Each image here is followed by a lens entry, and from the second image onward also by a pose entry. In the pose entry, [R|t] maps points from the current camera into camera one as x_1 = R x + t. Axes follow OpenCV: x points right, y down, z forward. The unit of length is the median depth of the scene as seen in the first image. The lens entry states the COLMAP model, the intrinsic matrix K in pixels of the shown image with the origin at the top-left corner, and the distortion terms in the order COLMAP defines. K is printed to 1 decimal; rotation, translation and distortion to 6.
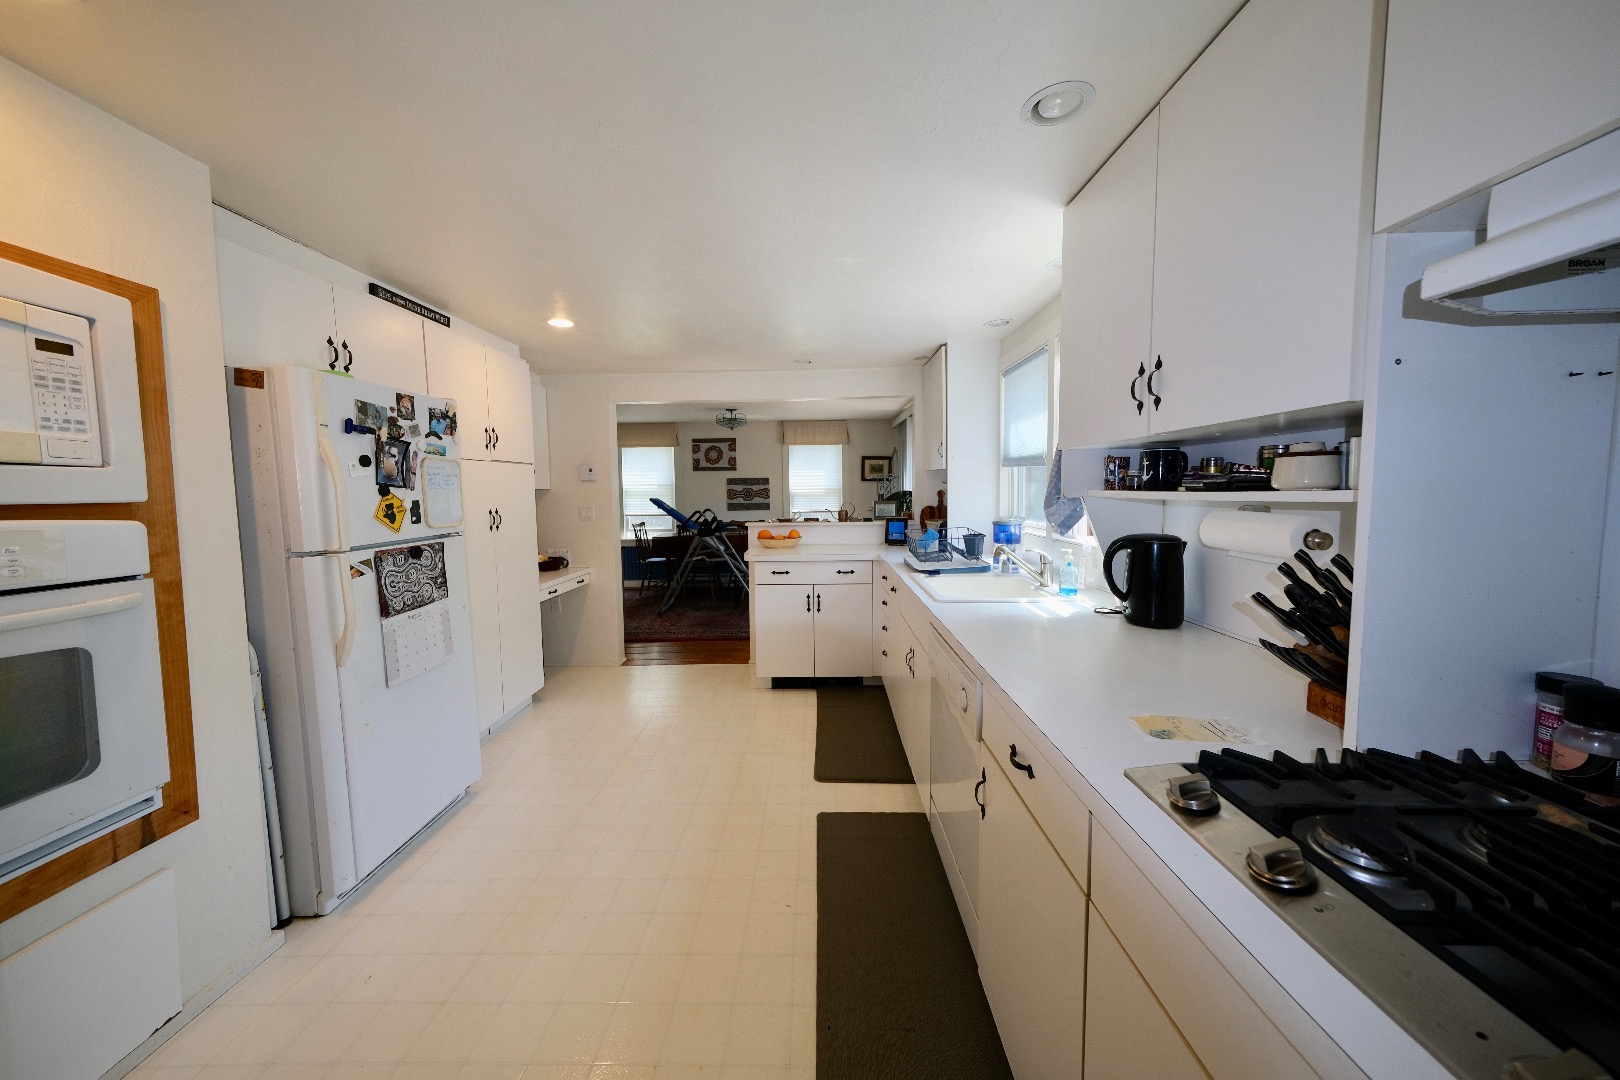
lens RADIAL K [[554.3, 0, 808.6], [0, 554.3, 536.8], [0, 0, 1]] dist [0.008743, 0.000108]
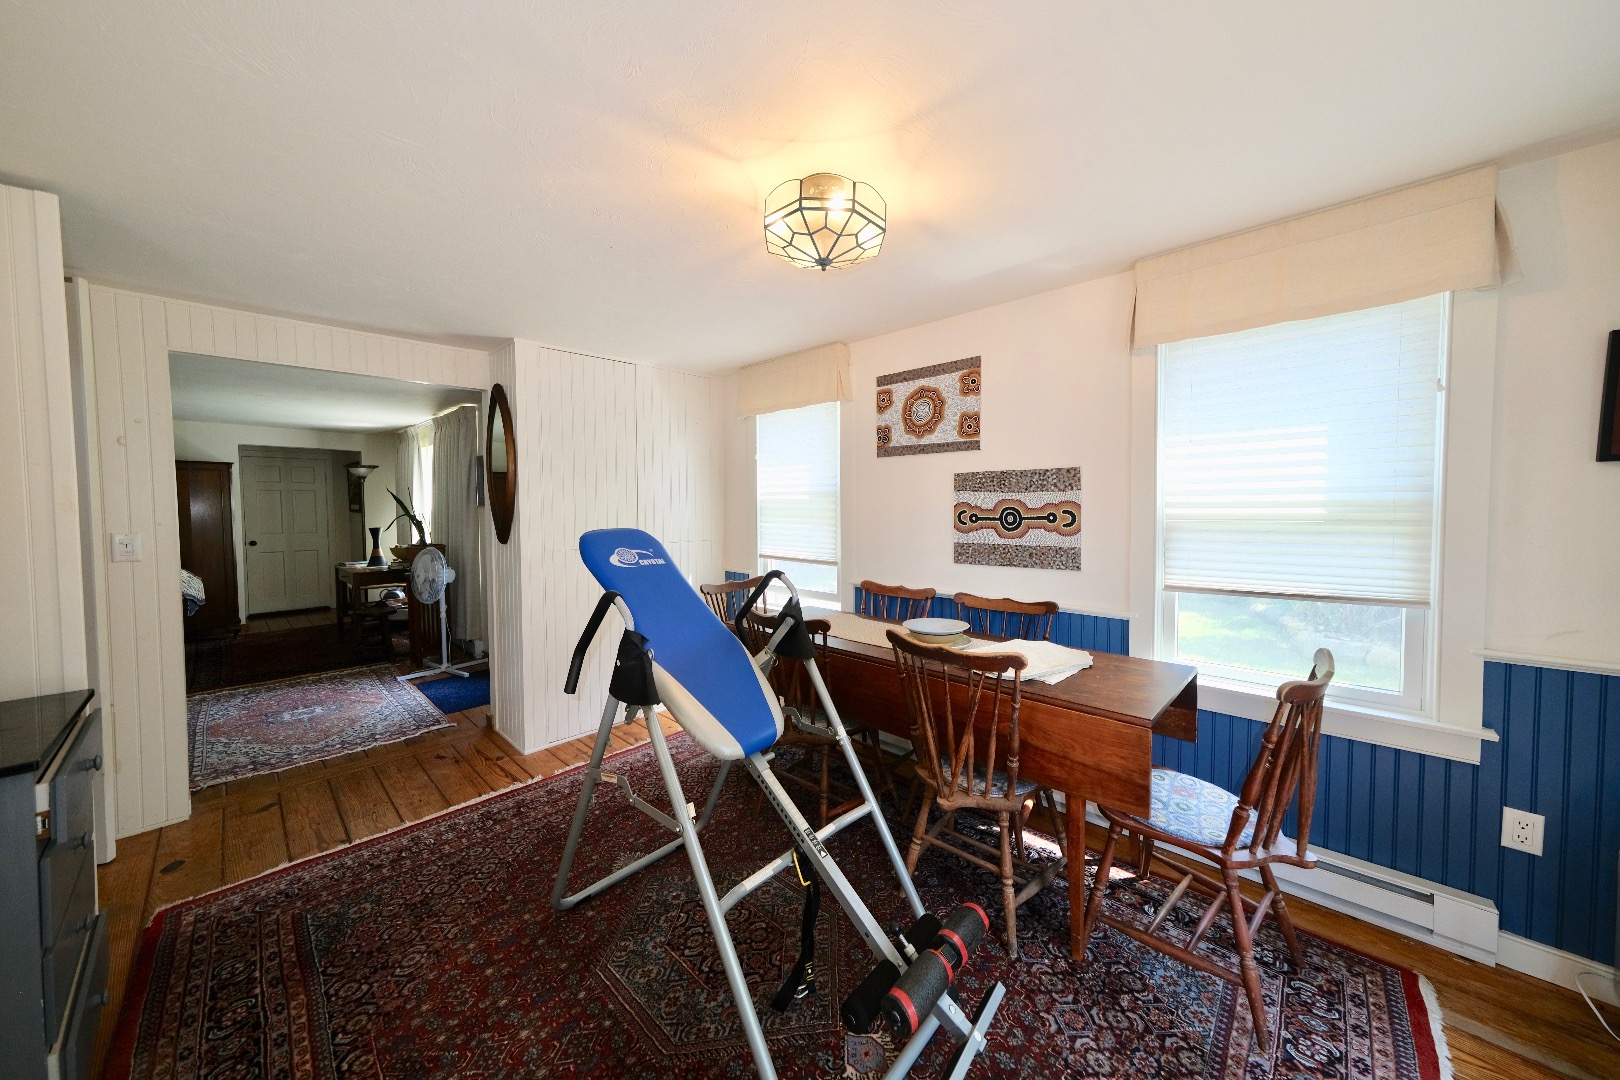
lens RADIAL K [[554.3, 0, 813.7], [0, 554.3, 530.8], [0, 0, 1]] dist [0.008743, 0.000108]
pose [[0.745534, 0.036442, -0.665471, 0.024370], [-0.058482, 0.998229, -0.010854, -0.059569], [0.663897, 0.047010, 0.746345, 0.676647]]
